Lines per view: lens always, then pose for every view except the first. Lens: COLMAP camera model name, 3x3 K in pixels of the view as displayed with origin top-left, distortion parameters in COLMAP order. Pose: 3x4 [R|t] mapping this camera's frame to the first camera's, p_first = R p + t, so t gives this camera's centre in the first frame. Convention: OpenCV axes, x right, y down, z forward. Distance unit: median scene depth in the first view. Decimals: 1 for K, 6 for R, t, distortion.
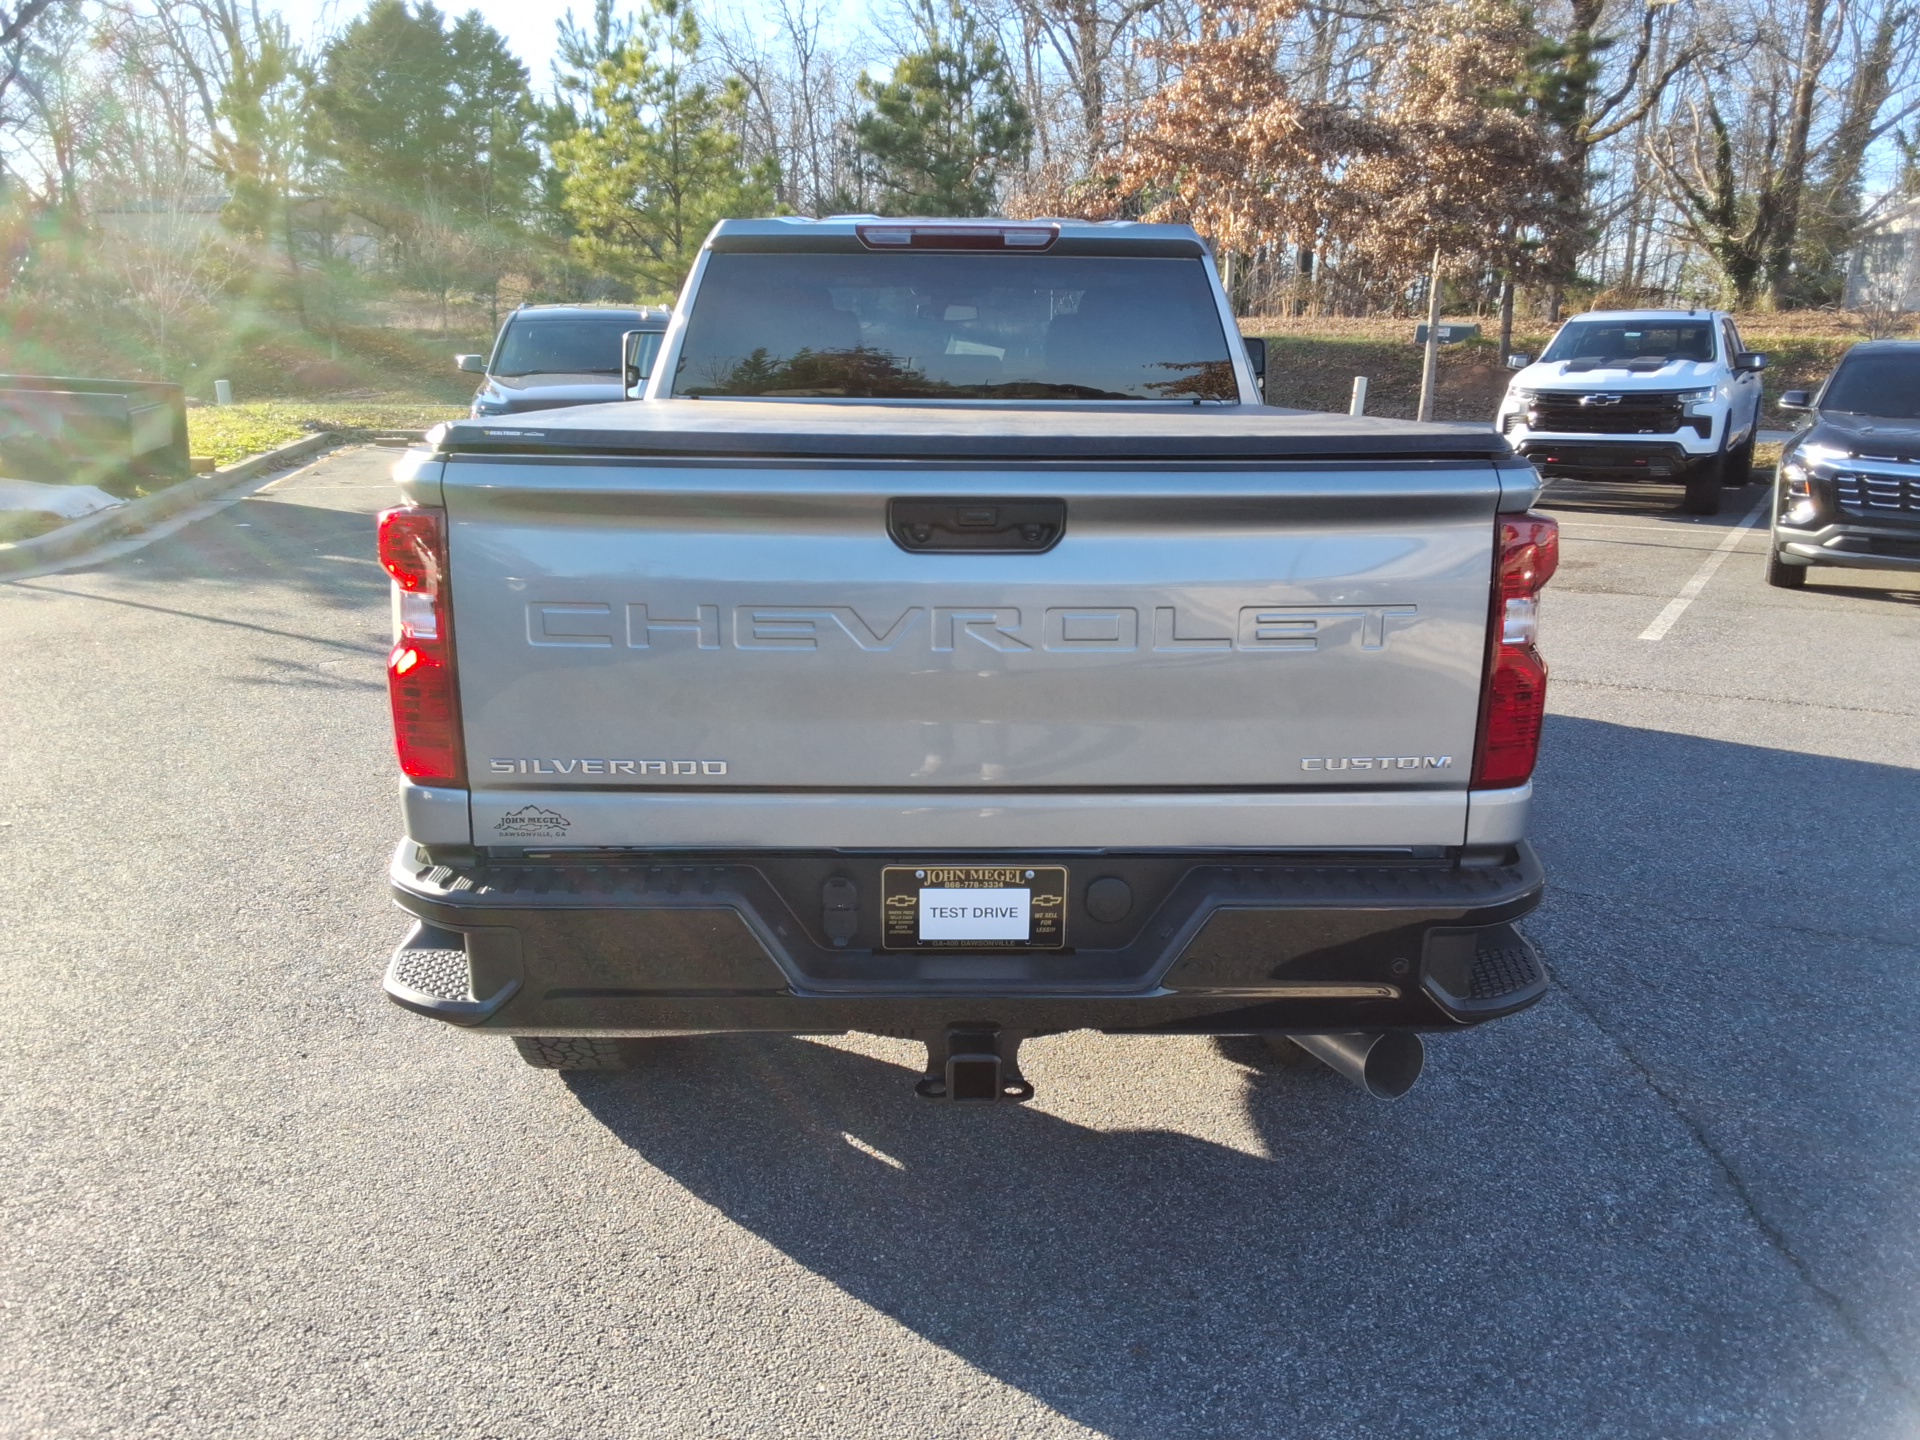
lens RADIAL K [[1521.9, 0, 962.2], [0, 1521.9, 723.0], [0, 0, 1]] dist [0.103536, -0.152510]
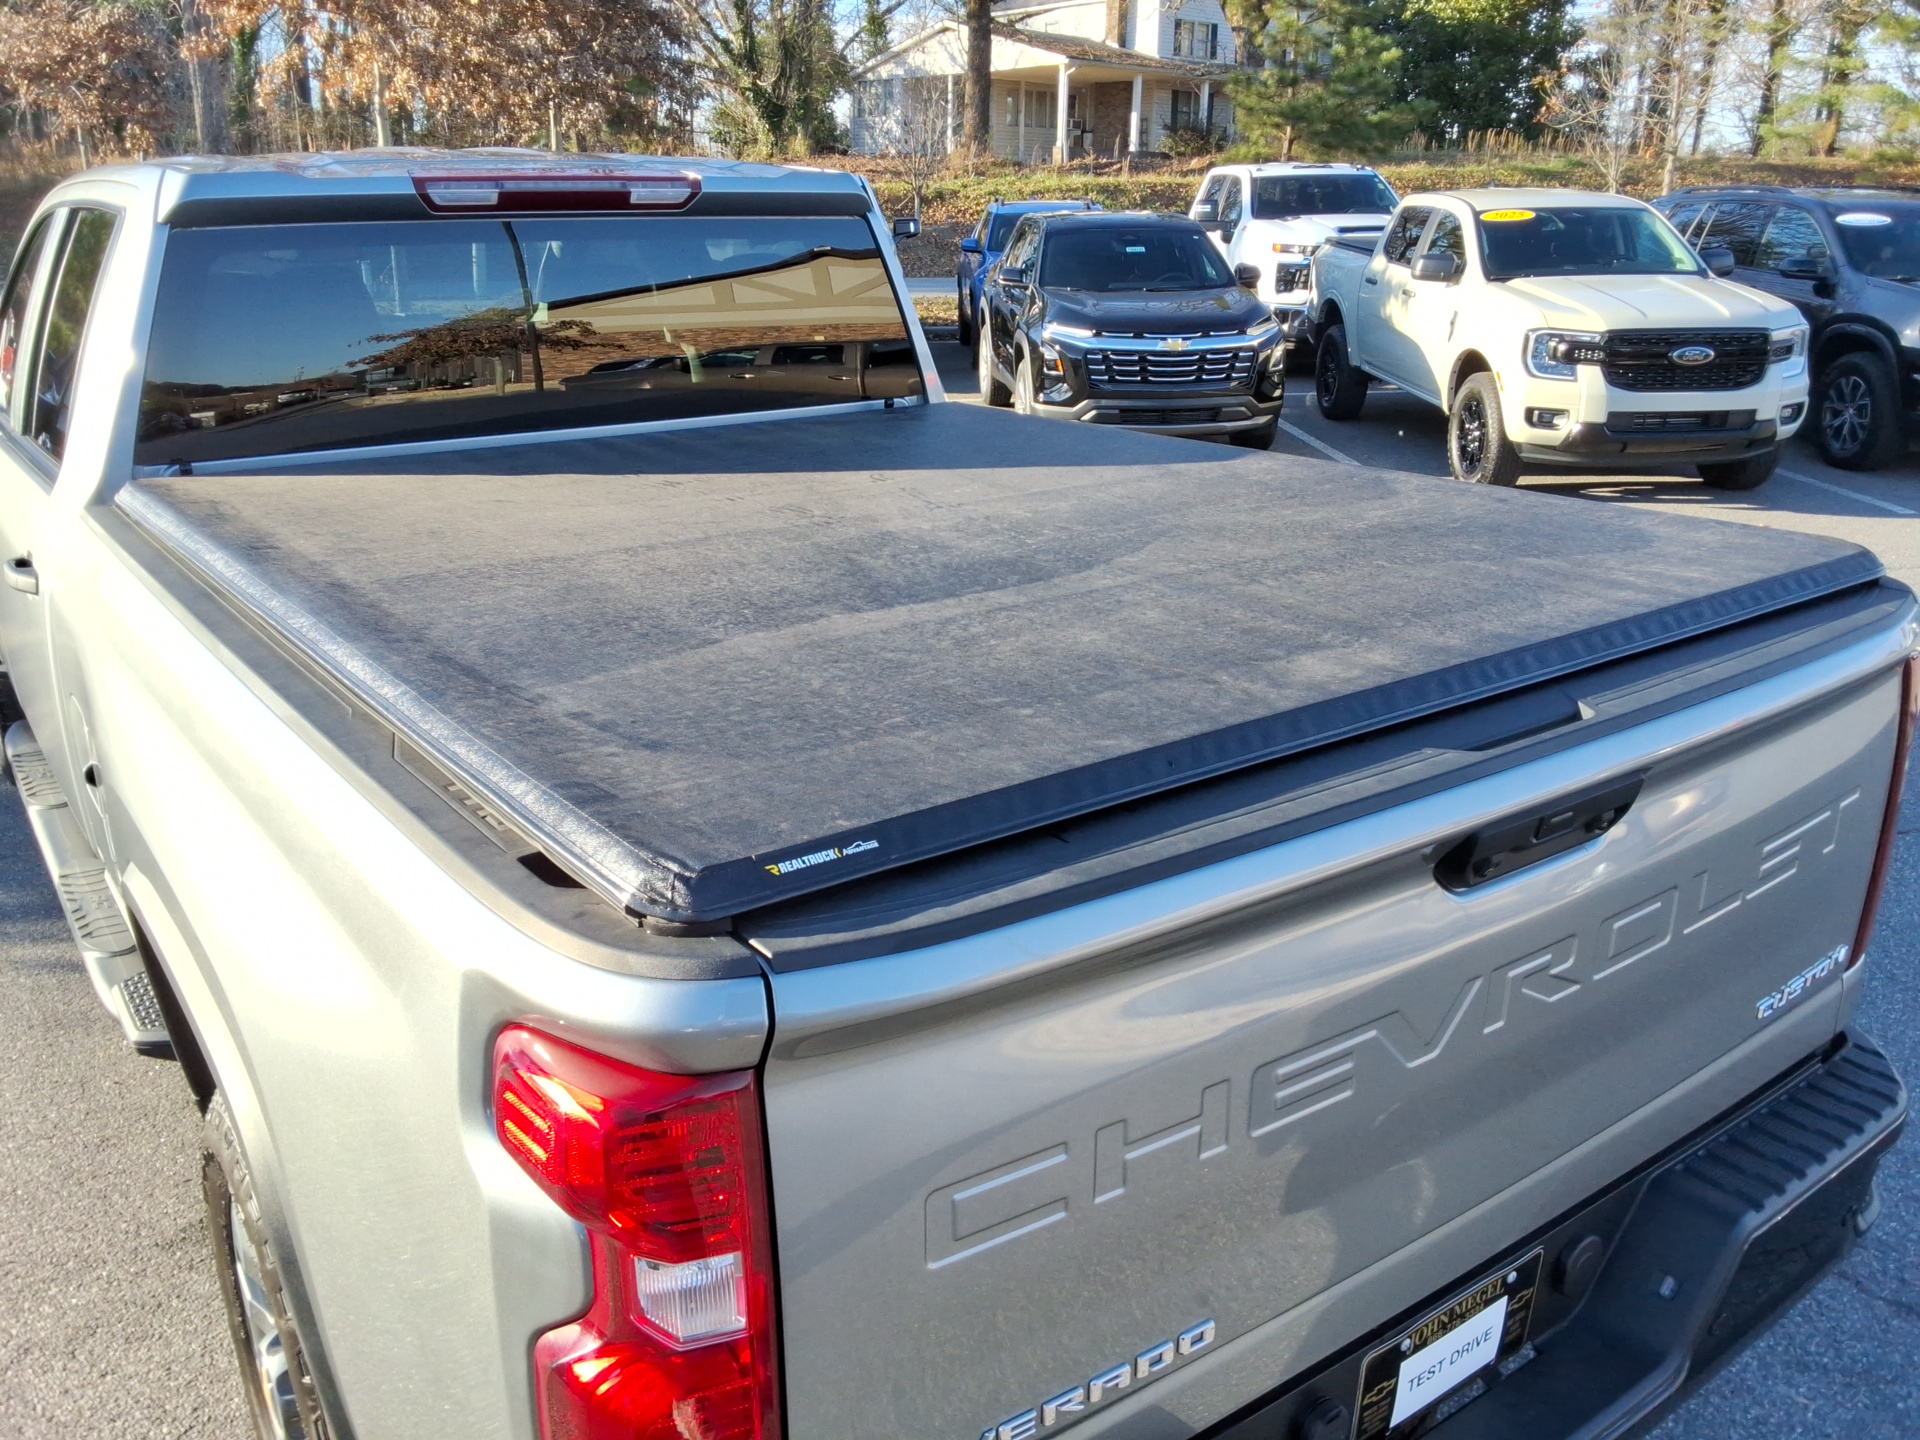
lens RADIAL K [[1528.0, 0, 961.9], [0, 1528.0, 728.0], [0, 0, 1]] dist [0.107697, -0.149391]
pose [[0.826566, -0.200888, 0.525769, -0.389513], [0.147560, 0.978805, 0.142006, -0.226439], [-0.543153, -0.039795, 0.838690, 0.459415]]
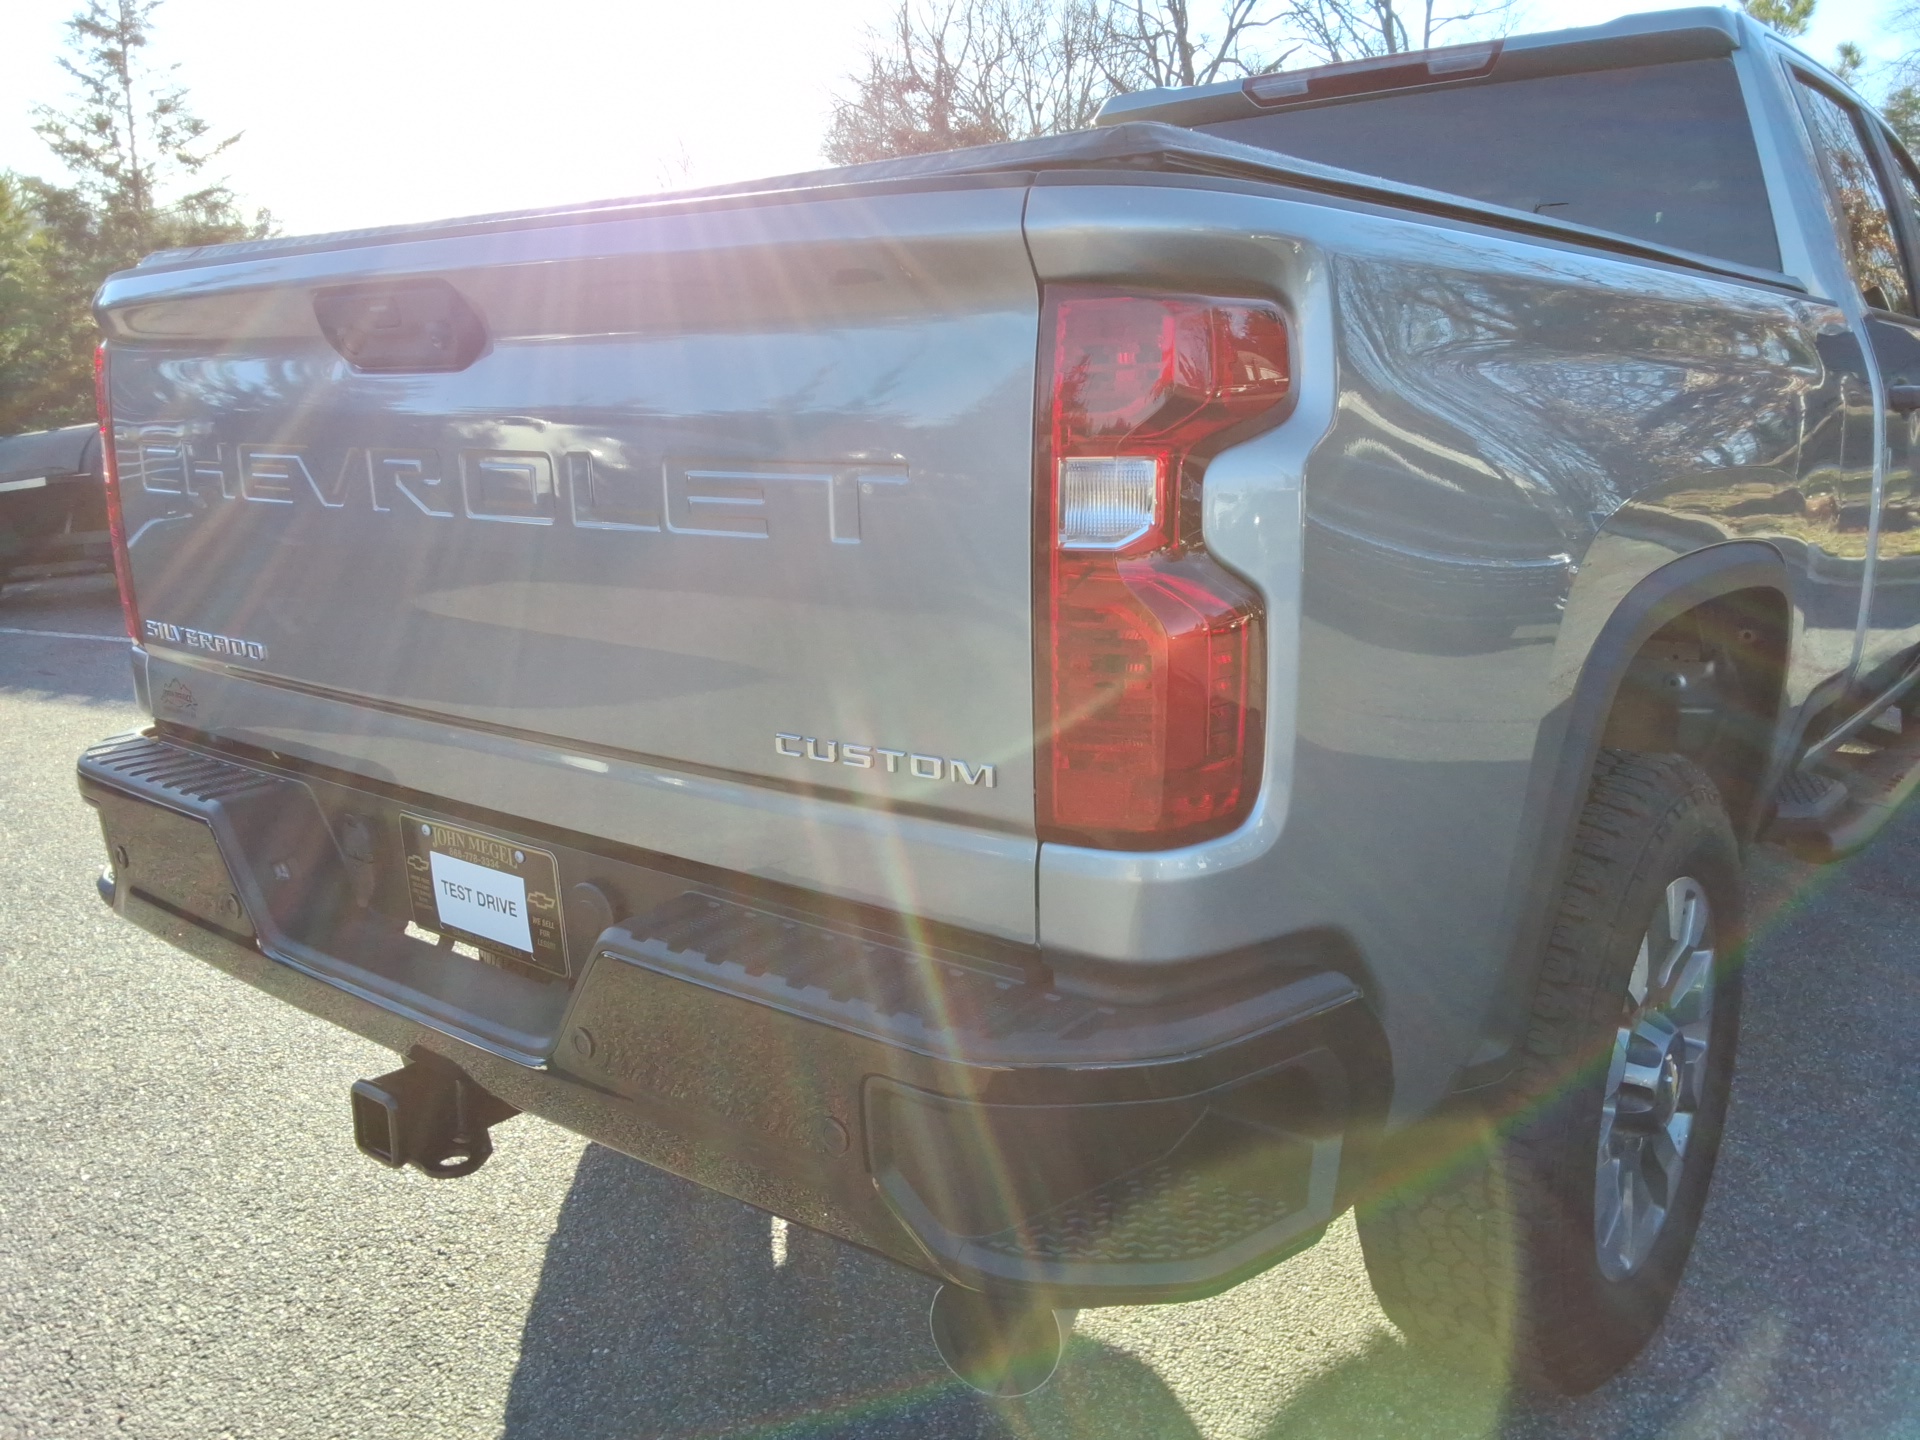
lens RADIAL K [[1564.2, 0, 960.2], [0, 1564.2, 717.5], [0, 0, 1]] dist [0.044041, -0.060782]
pose [[0.762084, 0.115073, -0.637171, 0.524233], [-0.135508, 0.990633, 0.016836, -0.001248], [0.633140, 0.073511, 0.770539, 0.473033]]
